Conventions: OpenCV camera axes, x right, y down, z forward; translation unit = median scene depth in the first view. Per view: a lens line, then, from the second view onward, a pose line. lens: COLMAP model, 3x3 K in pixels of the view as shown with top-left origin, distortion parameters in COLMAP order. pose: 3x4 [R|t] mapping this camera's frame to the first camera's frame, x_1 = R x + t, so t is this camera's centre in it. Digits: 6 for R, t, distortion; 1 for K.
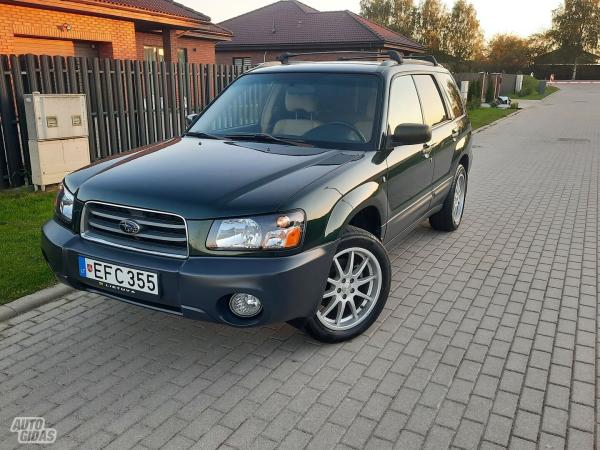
lens RADIAL K [[541.8, 0, 301.1], [0, 541.8, 226.5], [0, 0, 1]] dist [-0.005434, -0.002515]
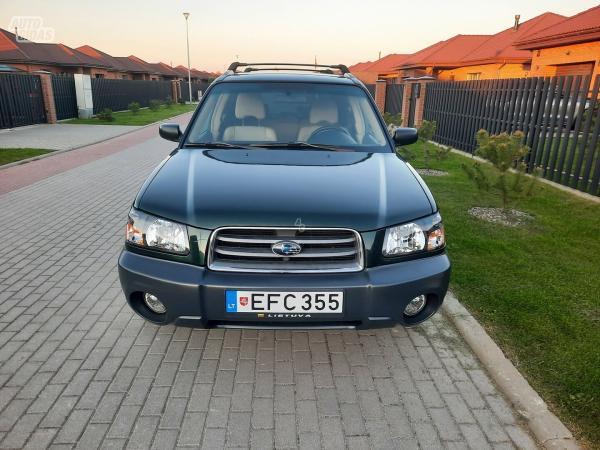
lens RADIAL K [[444.6, 0, 297.5], [0, 444.6, 226.1], [0, 0, 1]] dist [0.007775, 0.000240]
pose [[0.868794, -0.134972, 0.476424, -0.663841], [0.117445, 0.990848, 0.066539, -0.086582], [-0.481044, -0.001855, 0.876694, 0.322416]]
